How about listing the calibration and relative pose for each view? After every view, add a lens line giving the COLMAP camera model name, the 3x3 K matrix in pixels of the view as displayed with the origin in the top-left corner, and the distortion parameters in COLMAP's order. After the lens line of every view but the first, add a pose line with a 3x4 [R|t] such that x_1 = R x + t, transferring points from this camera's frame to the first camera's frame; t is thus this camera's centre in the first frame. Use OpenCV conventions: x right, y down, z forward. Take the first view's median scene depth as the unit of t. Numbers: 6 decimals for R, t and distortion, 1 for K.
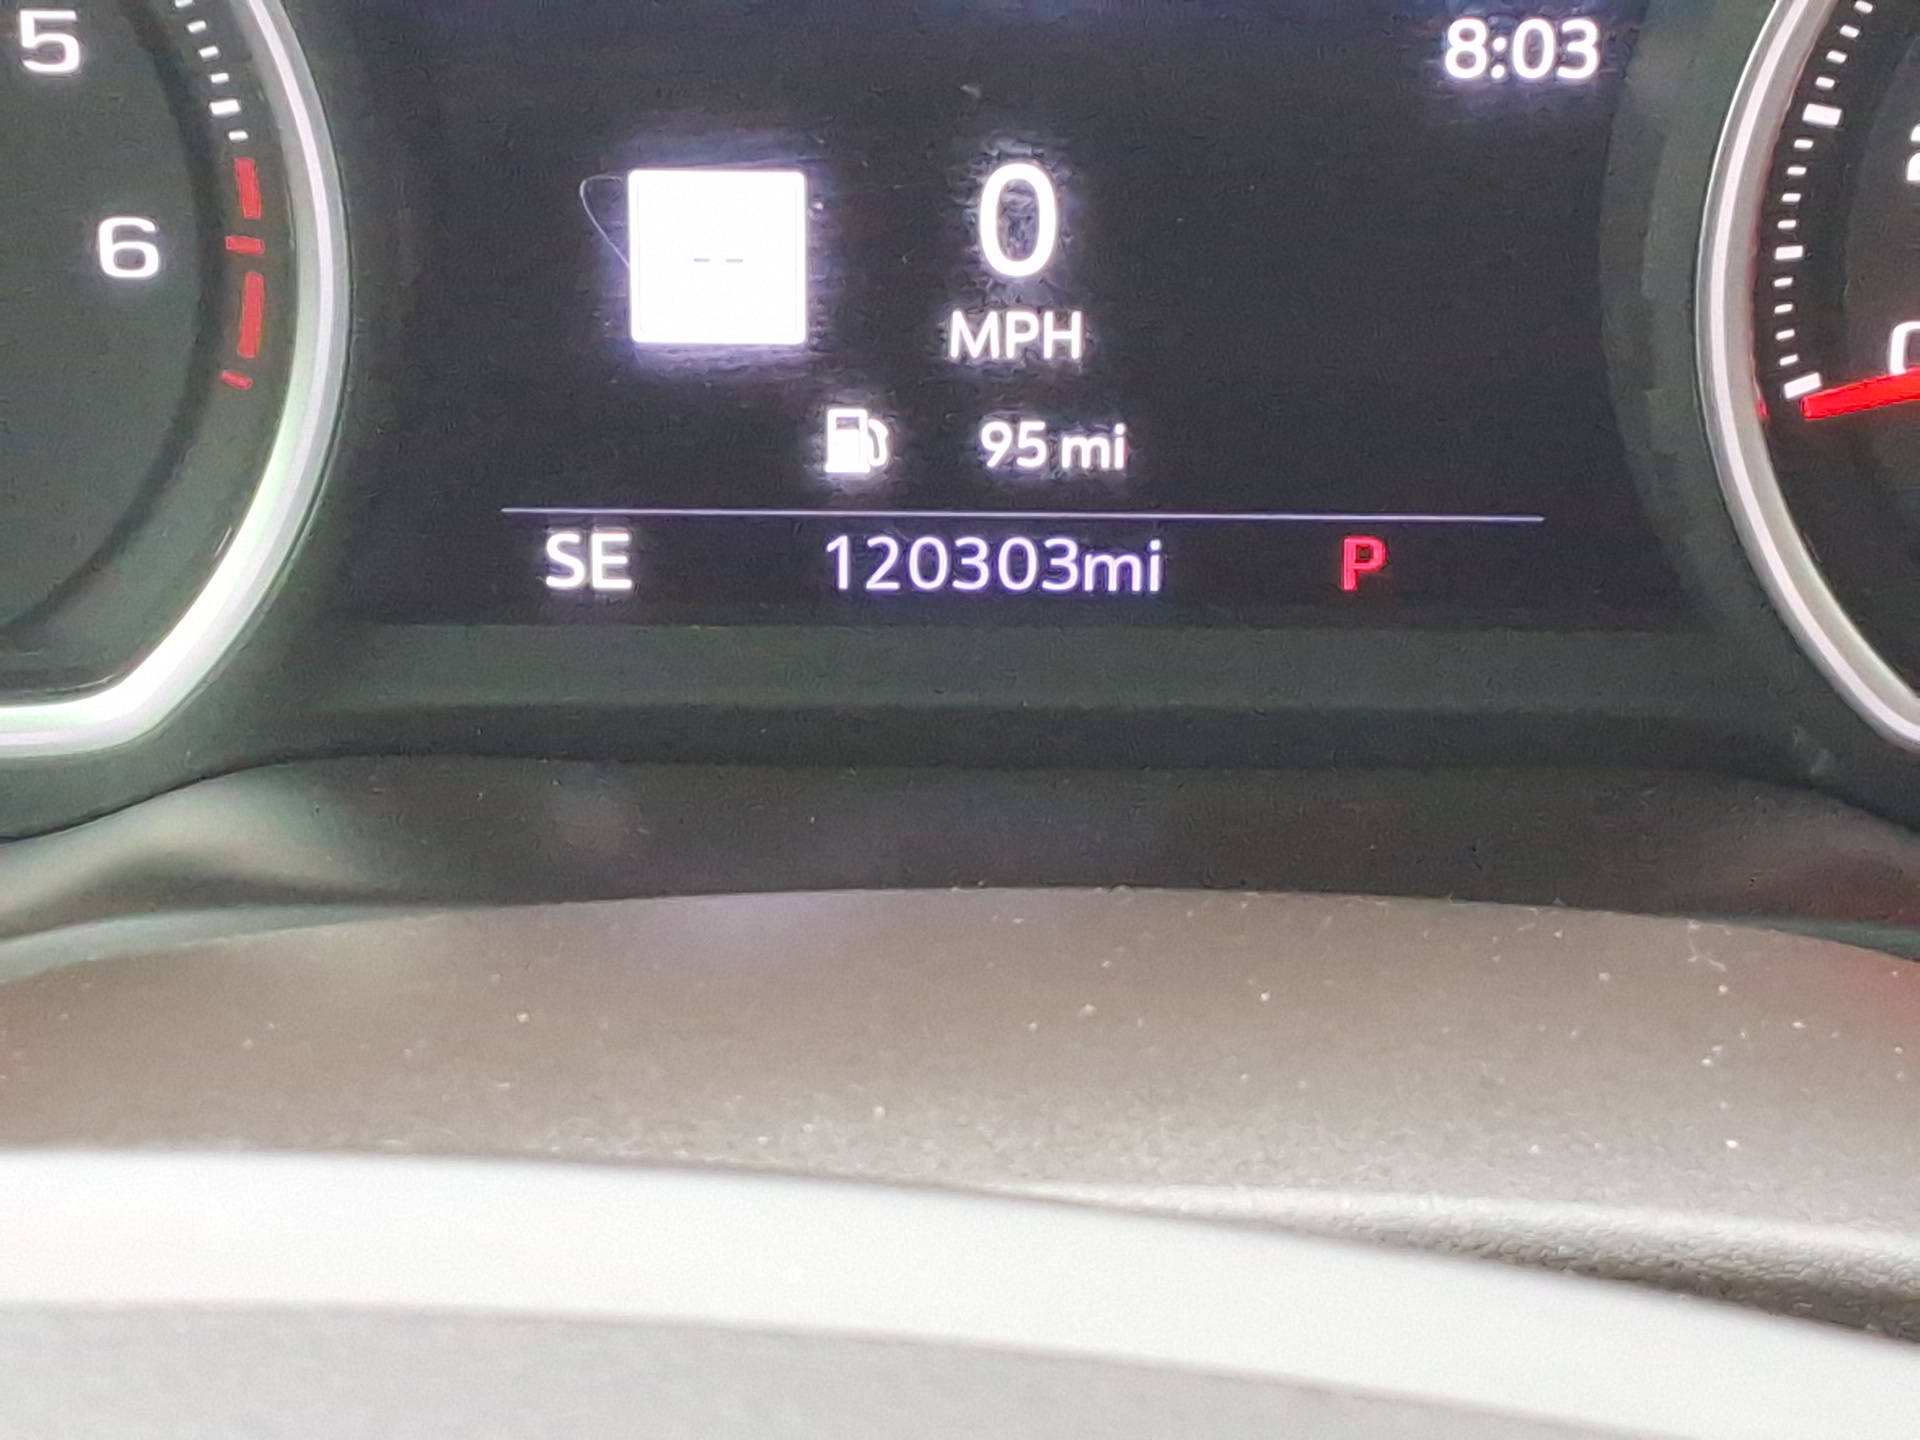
lens RADIAL K [[4271.0, 0, 965.8], [0, 4271.0, 720.2], [0, 0, 1]] dist [0.084501, 0.000000]
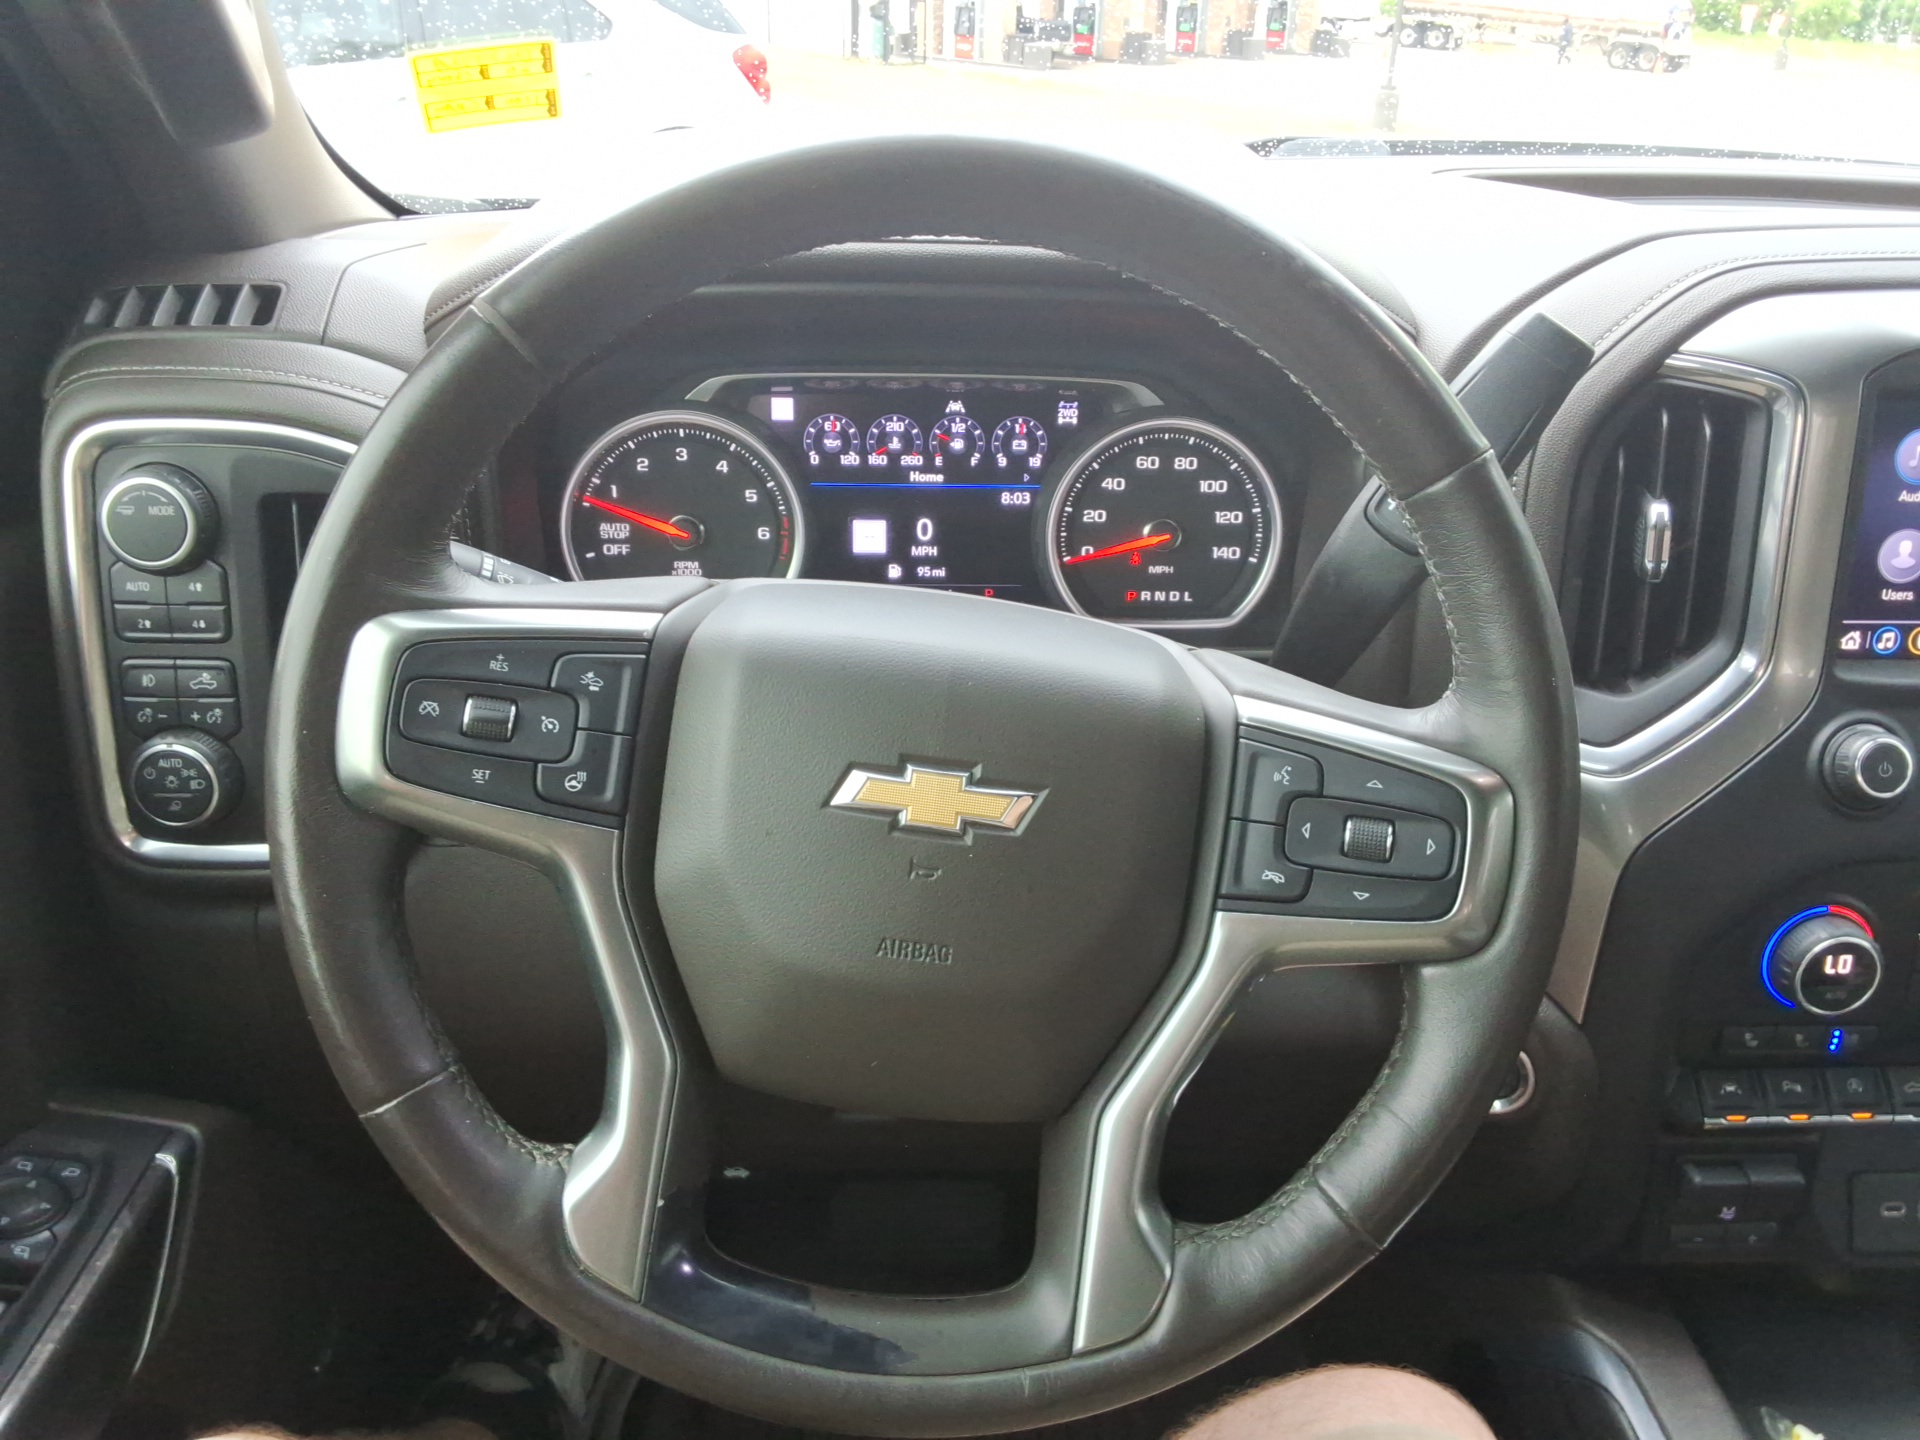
lens RADIAL K [[1533.3, 0, 949.4], [0, 1533.3, 717.8], [0, 0, 1]] dist [0.098194, -0.149097]
pose [[0.999076, -0.006228, 0.042519, -0.041444], [0.008511, 0.998519, -0.053727, 0.230860], [-0.042122, 0.054039, 0.997650, -0.953571]]
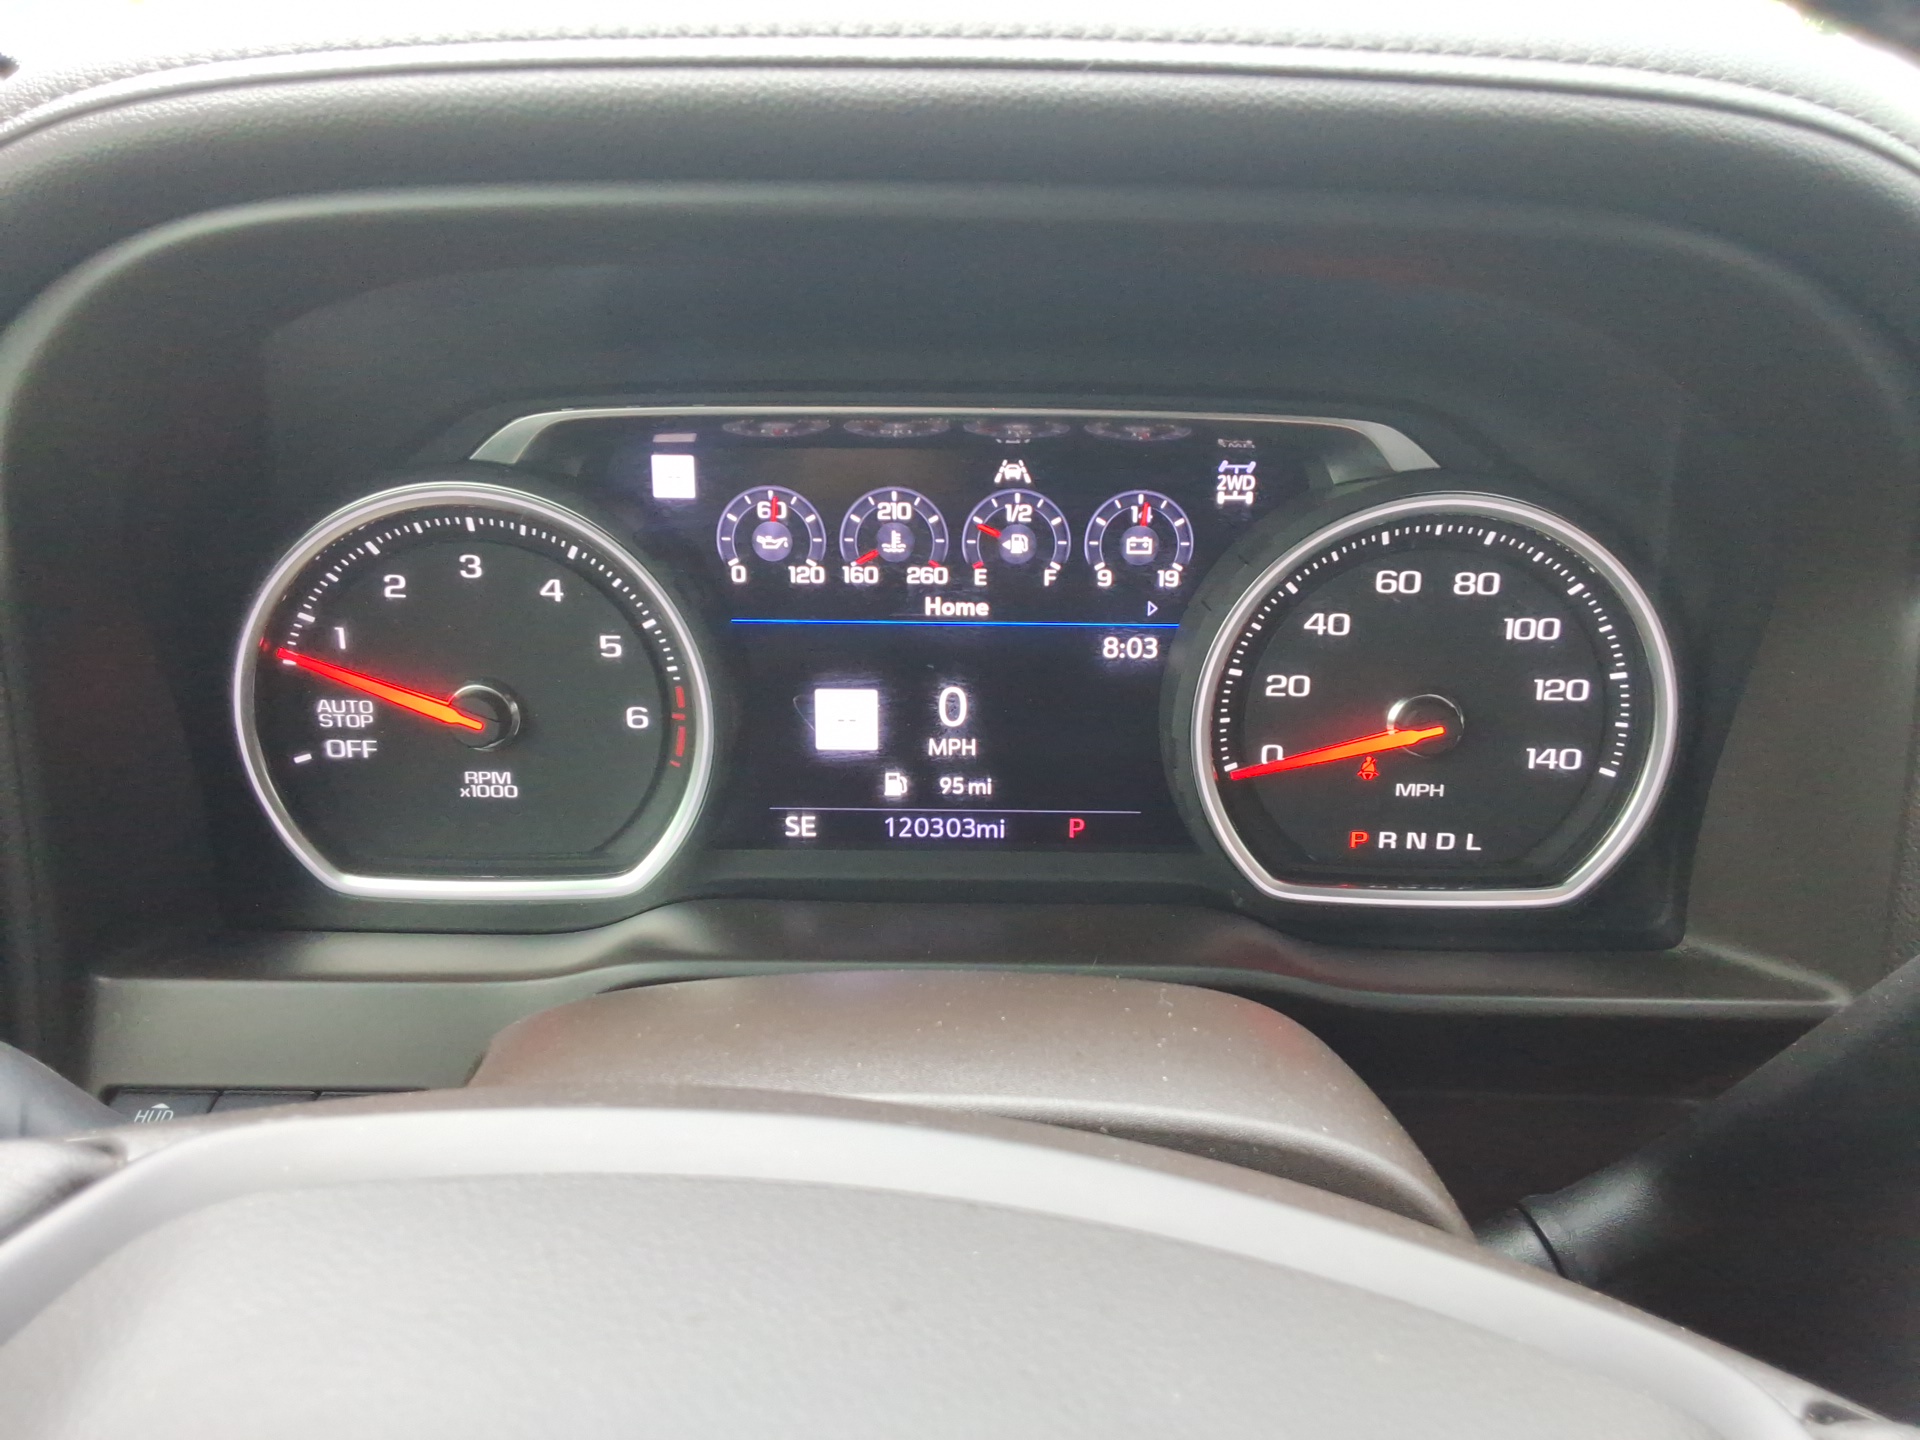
lens RADIAL K [[1533.3, 0, 957.6], [0, 1533.3, 725.7], [0, 0, 1]] dist [0.098194, -0.149097]
pose [[0.999925, 0.001632, -0.012153, 0.027951], [-0.002575, 0.996953, -0.077967, -0.025581], [0.011988, 0.077993, 0.996882, -0.009973]]
